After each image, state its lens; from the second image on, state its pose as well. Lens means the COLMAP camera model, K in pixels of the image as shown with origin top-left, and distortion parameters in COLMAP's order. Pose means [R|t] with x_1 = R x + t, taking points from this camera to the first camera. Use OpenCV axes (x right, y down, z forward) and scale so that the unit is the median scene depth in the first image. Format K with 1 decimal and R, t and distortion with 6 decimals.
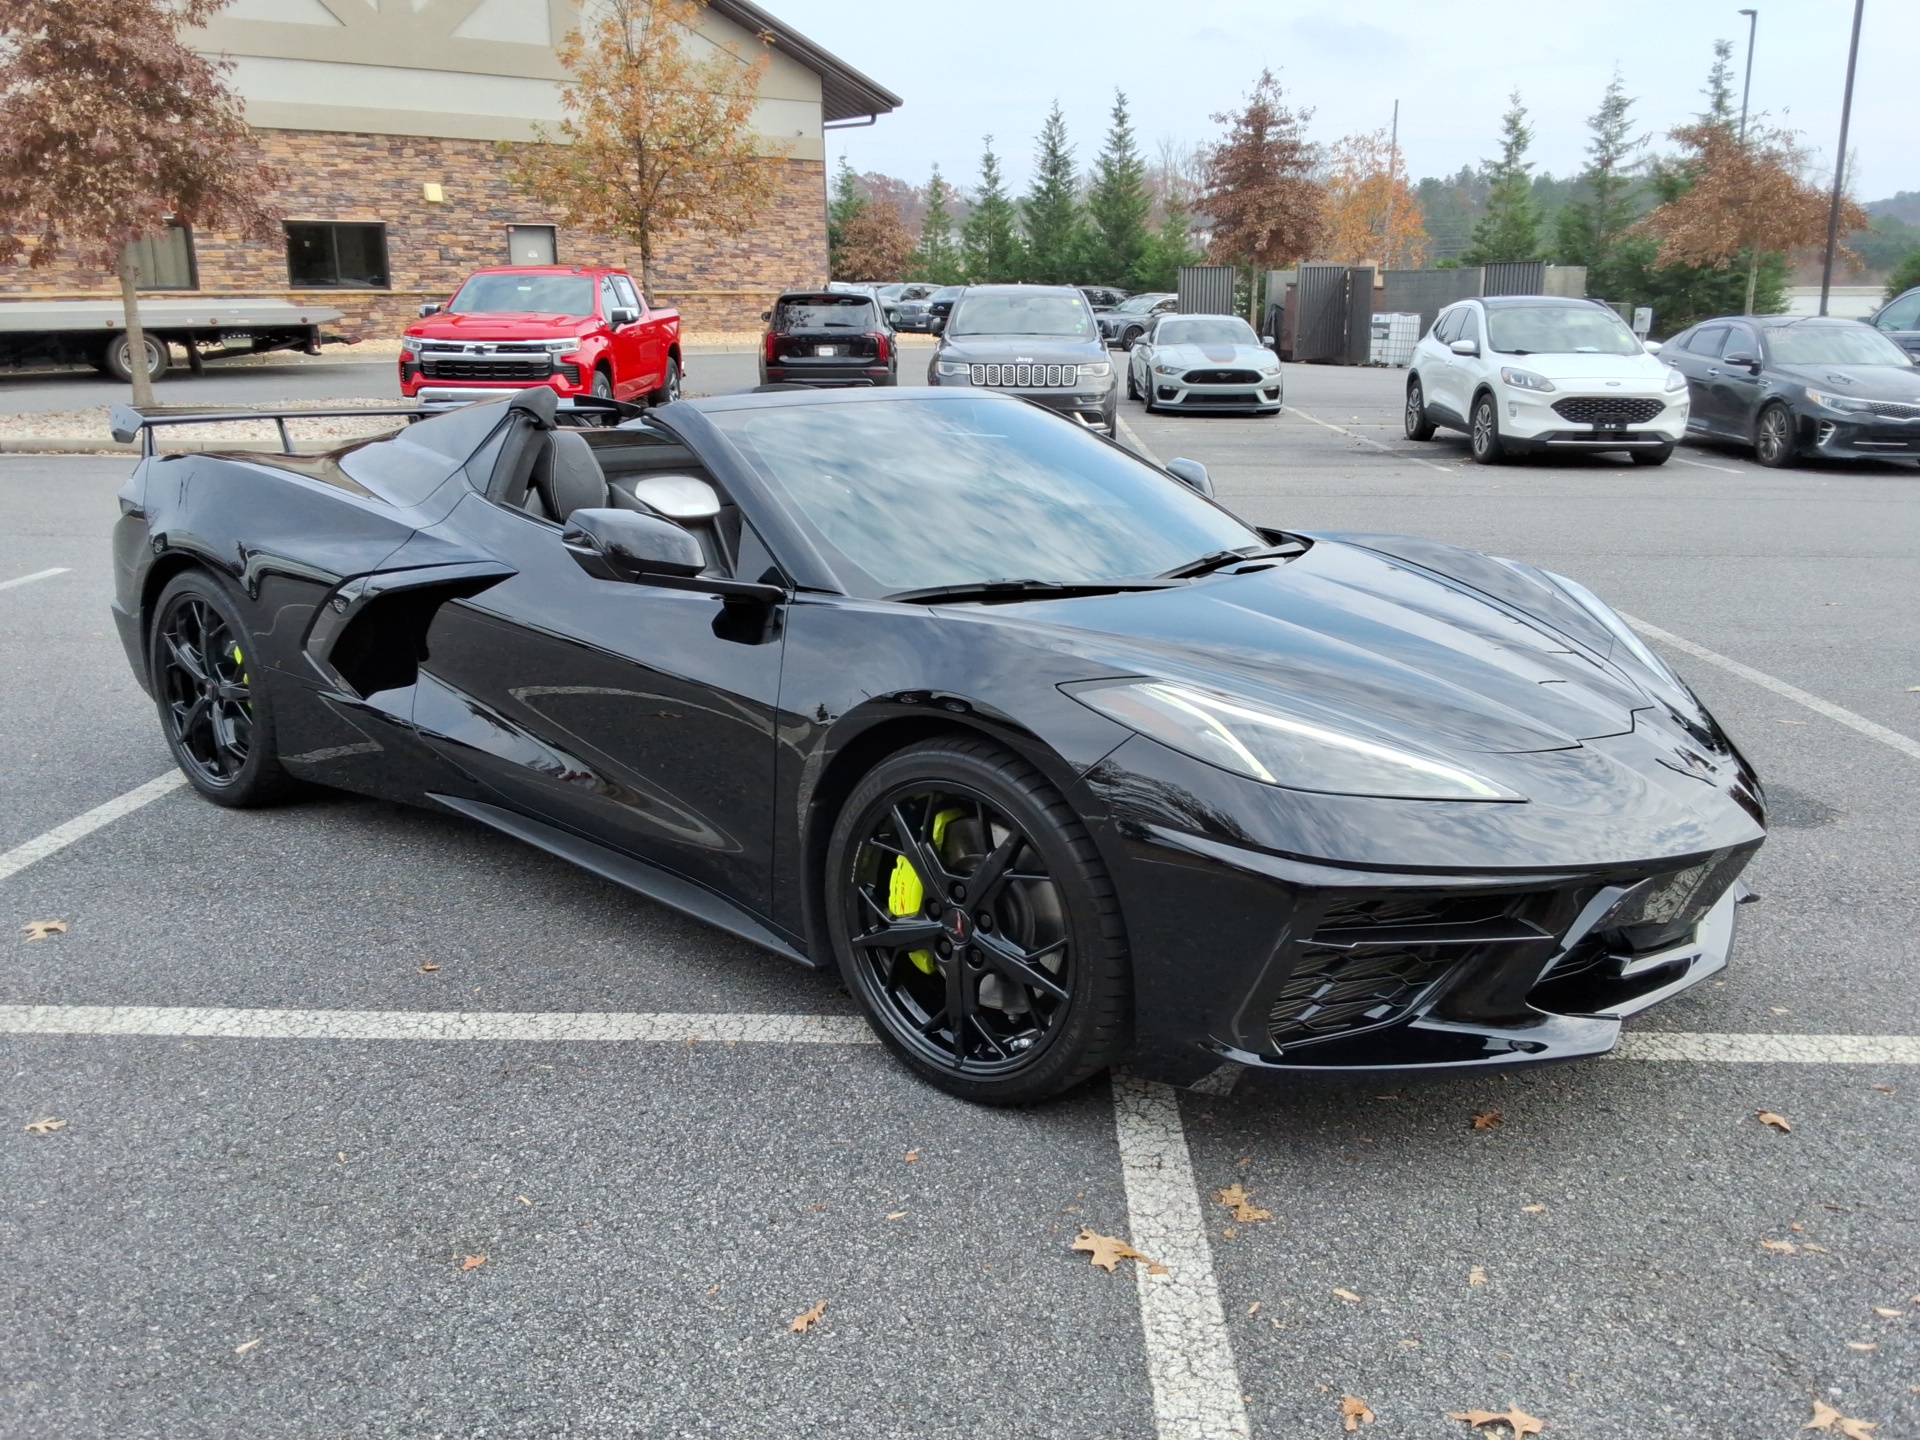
lens RADIAL K [[1539.8, 0, 972.8], [0, 1539.8, 711.2], [0, 0, 1]] dist [0.094600, -0.148556]
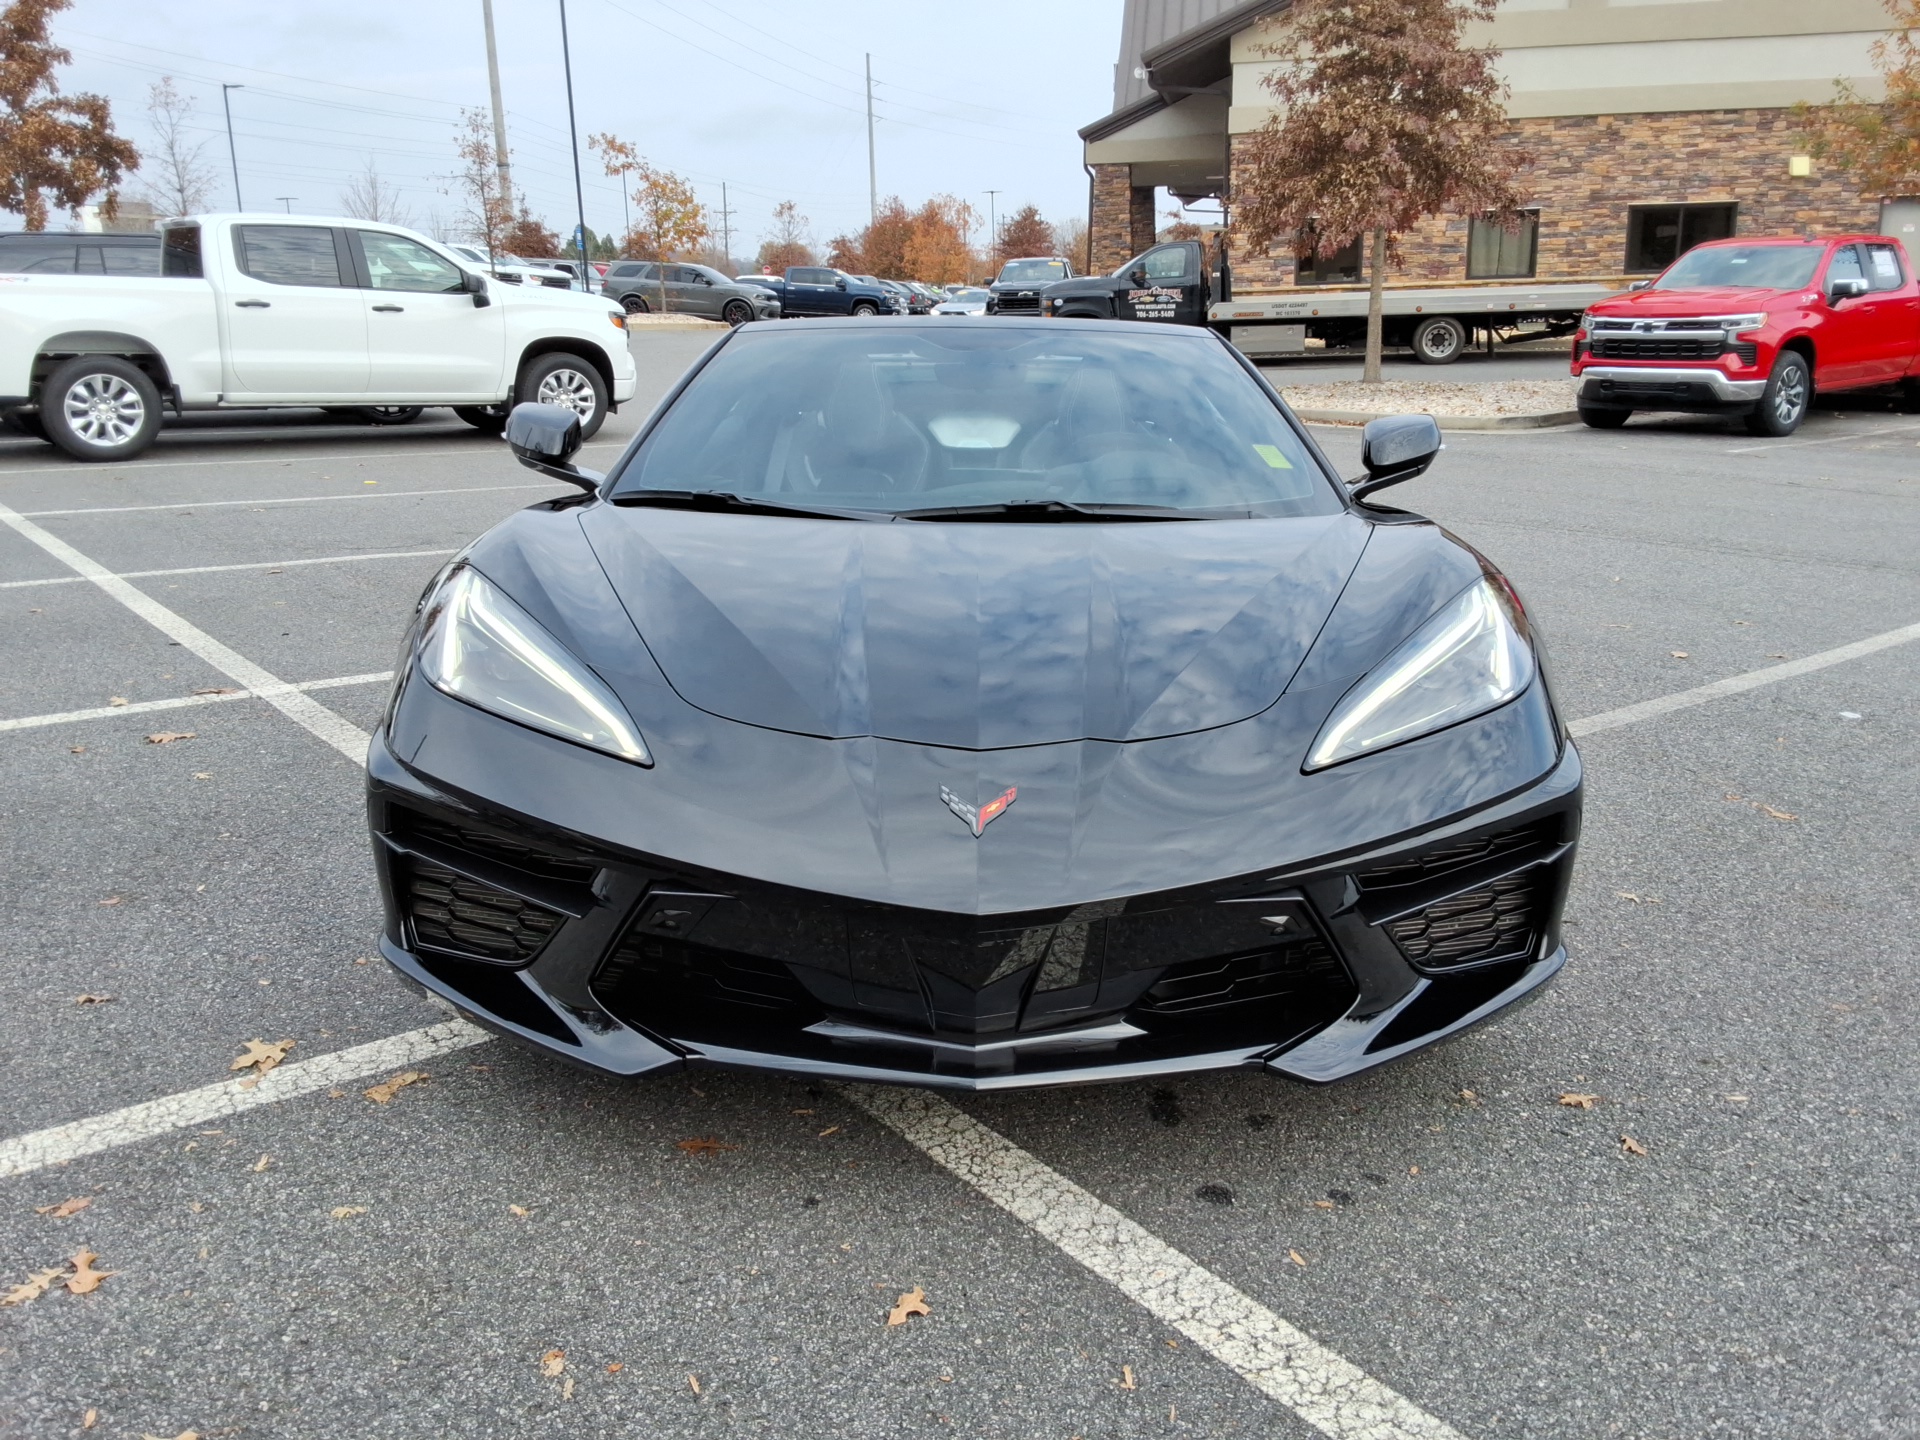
lens RADIAL K [[1539.8, 0, 966.1], [0, 1539.8, 705.4], [0, 0, 1]] dist [0.094600, -0.148556]
pose [[0.636816, 0.184248, -0.748677, 0.098142], [-0.183938, 0.979295, 0.084547, -0.006943], [0.748754, 0.083869, 0.657521, 0.051430]]
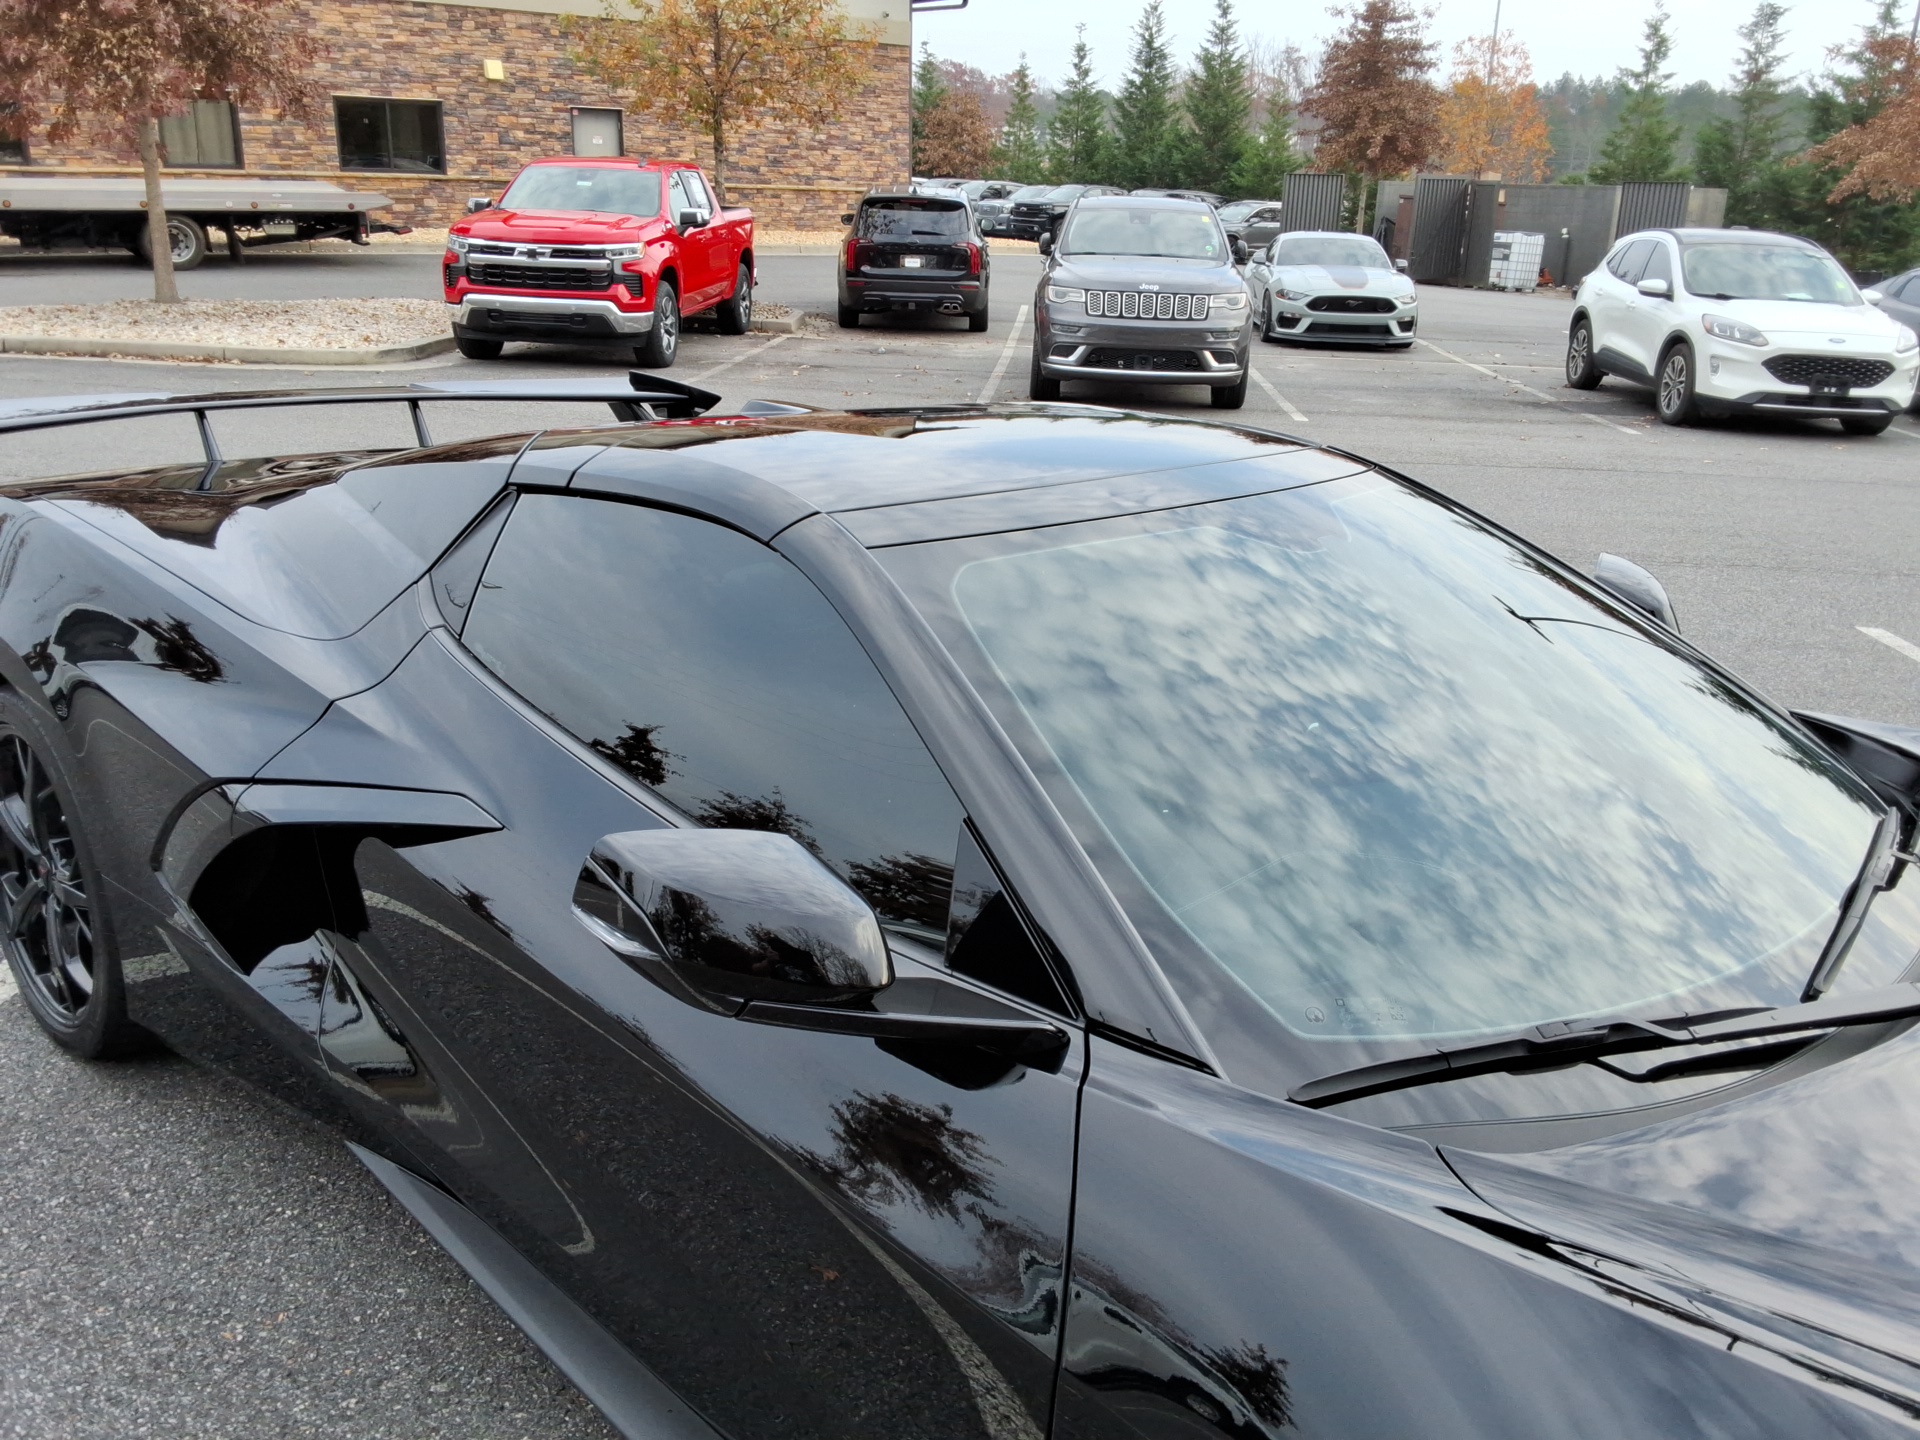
lens RADIAL K [[1539.8, 0, 968.6], [0, 1539.8, 713.1], [0, 0, 1]] dist [0.094600, -0.148556]
pose [[0.998444, 0.044228, -0.033953, -0.015251], [-0.042034, 0.997138, 0.062835, -0.021413], [0.036634, -0.061310, 0.997446, 0.061664]]
